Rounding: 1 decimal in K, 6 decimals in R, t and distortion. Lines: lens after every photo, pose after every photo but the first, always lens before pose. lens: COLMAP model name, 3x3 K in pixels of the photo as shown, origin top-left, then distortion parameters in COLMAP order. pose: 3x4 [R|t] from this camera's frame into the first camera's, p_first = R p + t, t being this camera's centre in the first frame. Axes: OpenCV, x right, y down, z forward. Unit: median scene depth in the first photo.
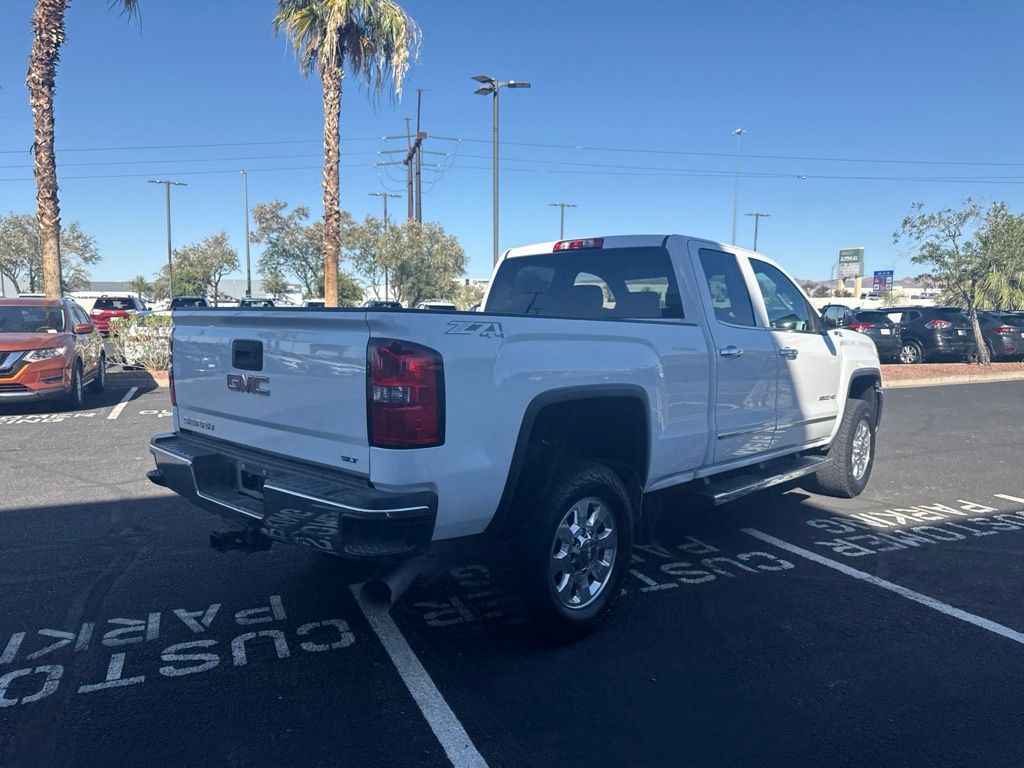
lens RADIAL K [[720.9, 0, 519.2], [0, 720.9, 387.8], [0, 0, 1]] dist [0.035710, -0.043763]
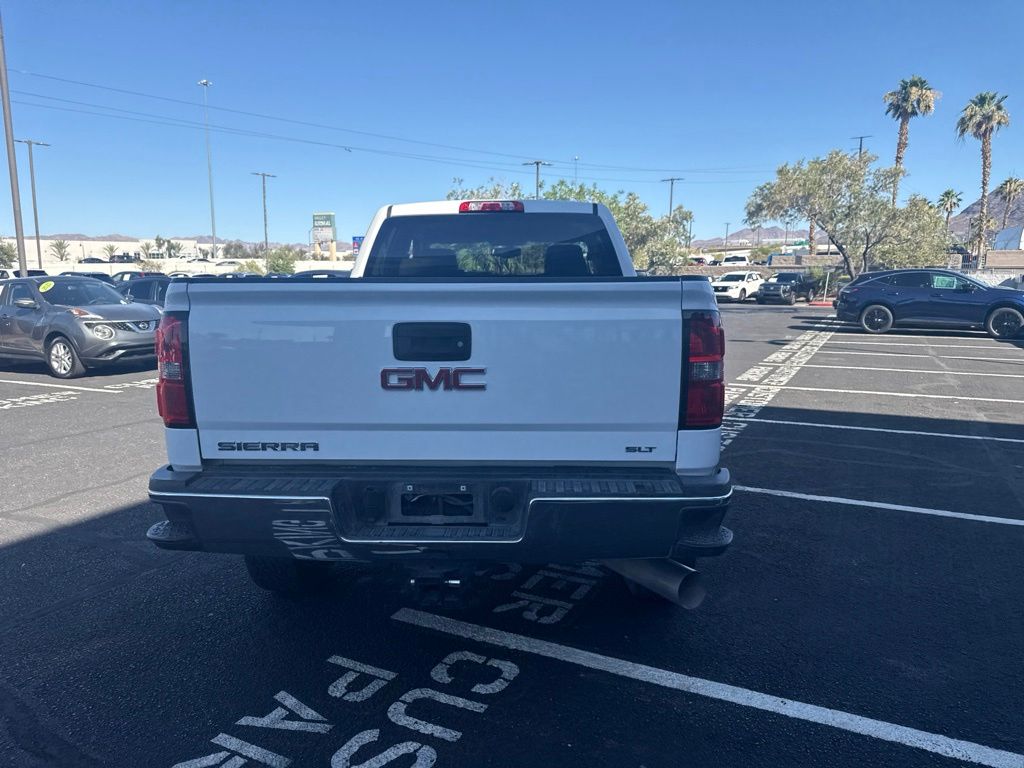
lens RADIAL K [[720.9, 0, 519.3], [0, 720.9, 389.9], [0, 0, 1]] dist [0.035710, -0.043763]
pose [[0.772820, -0.108772, 0.625234, -0.495885], [0.075647, 0.993967, 0.079417, -0.030092], [-0.630100, -0.014078, 0.776386, 0.227163]]
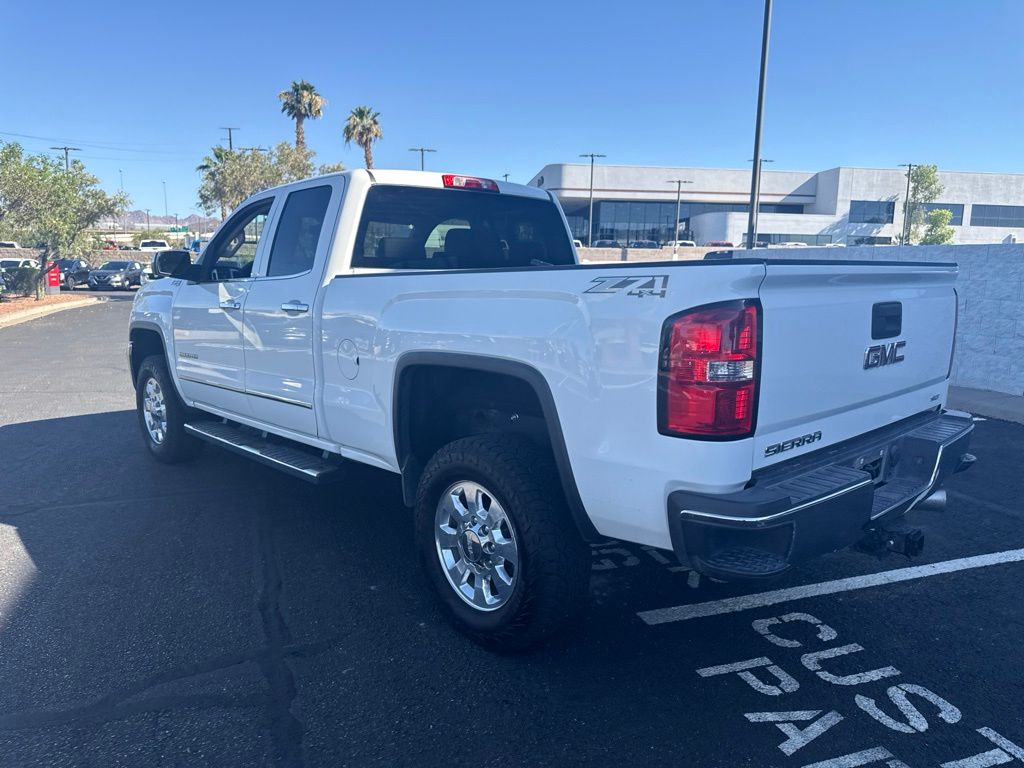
lens RADIAL K [[720.9, 0, 516.9], [0, 720.9, 388.0], [0, 0, 1]] dist [0.035710, -0.043763]
pose [[0.085409, -0.172290, 0.981336, -0.782935], [0.095327, 0.981830, 0.164080, -0.091788], [-0.991775, 0.079534, 0.100281, 0.853214]]
